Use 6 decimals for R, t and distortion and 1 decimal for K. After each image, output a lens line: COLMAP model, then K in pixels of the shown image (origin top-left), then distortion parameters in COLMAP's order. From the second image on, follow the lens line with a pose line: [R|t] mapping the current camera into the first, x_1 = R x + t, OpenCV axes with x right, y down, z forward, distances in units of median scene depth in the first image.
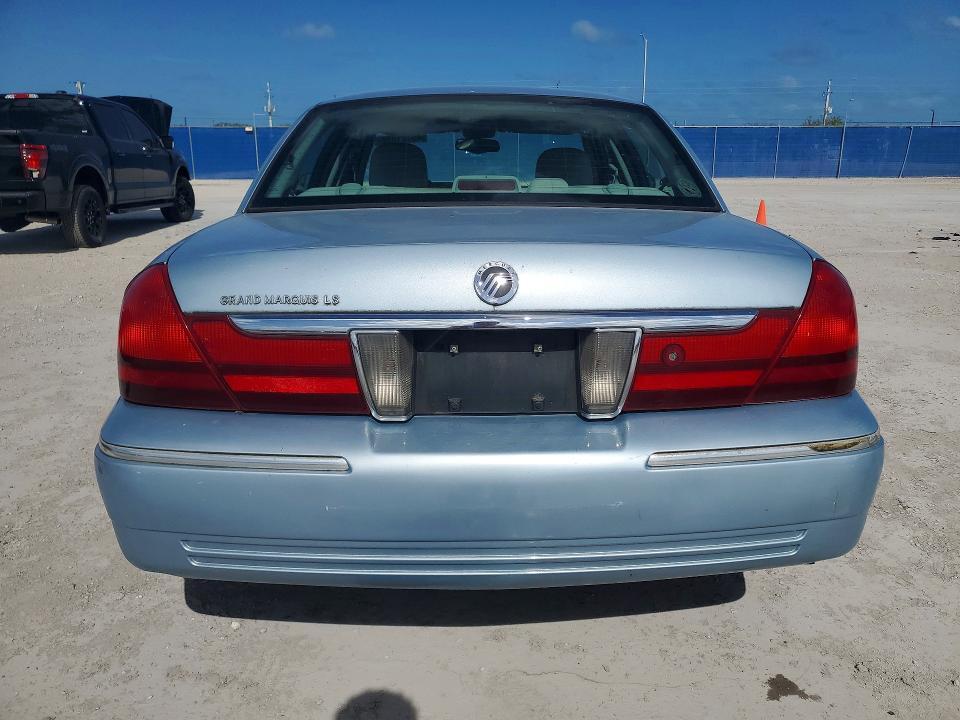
lens RADIAL K [[733.8, 0, 480.0], [0, 733.8, 360.0], [0, 0, 1]] dist [0.025674, 0.000881]
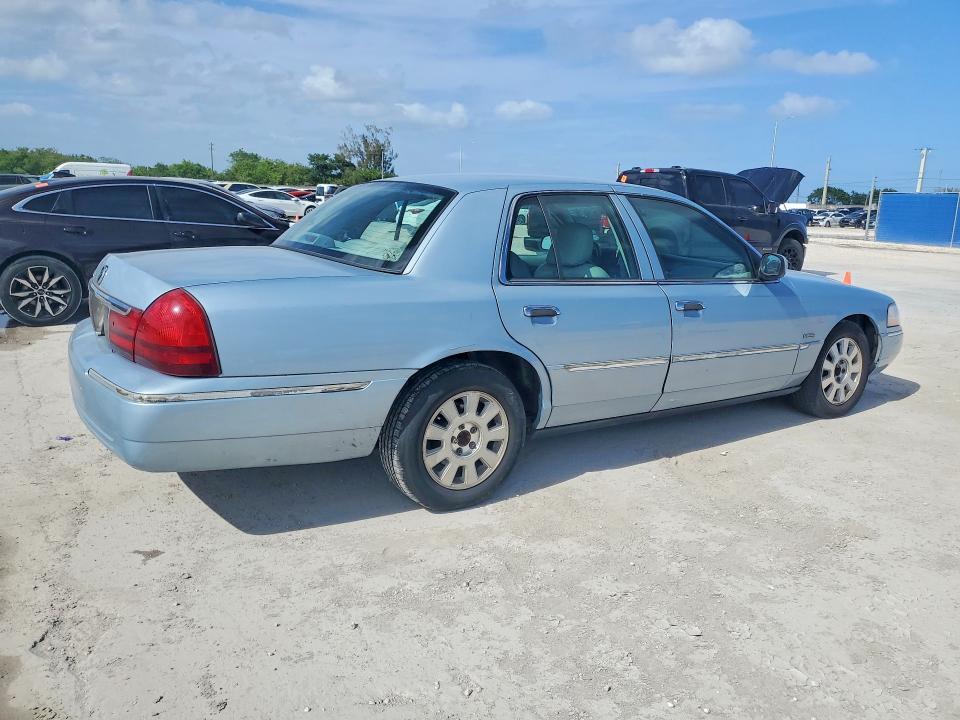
lens RADIAL K [[733.8, 0, 480.0], [0, 733.8, 360.0], [0, 0, 1]] dist [0.025674, 0.000881]
pose [[0.522064, 0.190154, -0.831439, 1.446630], [-0.257656, 0.964447, 0.058791, -0.154809], [0.813058, 0.183532, 0.552497, 0.469940]]
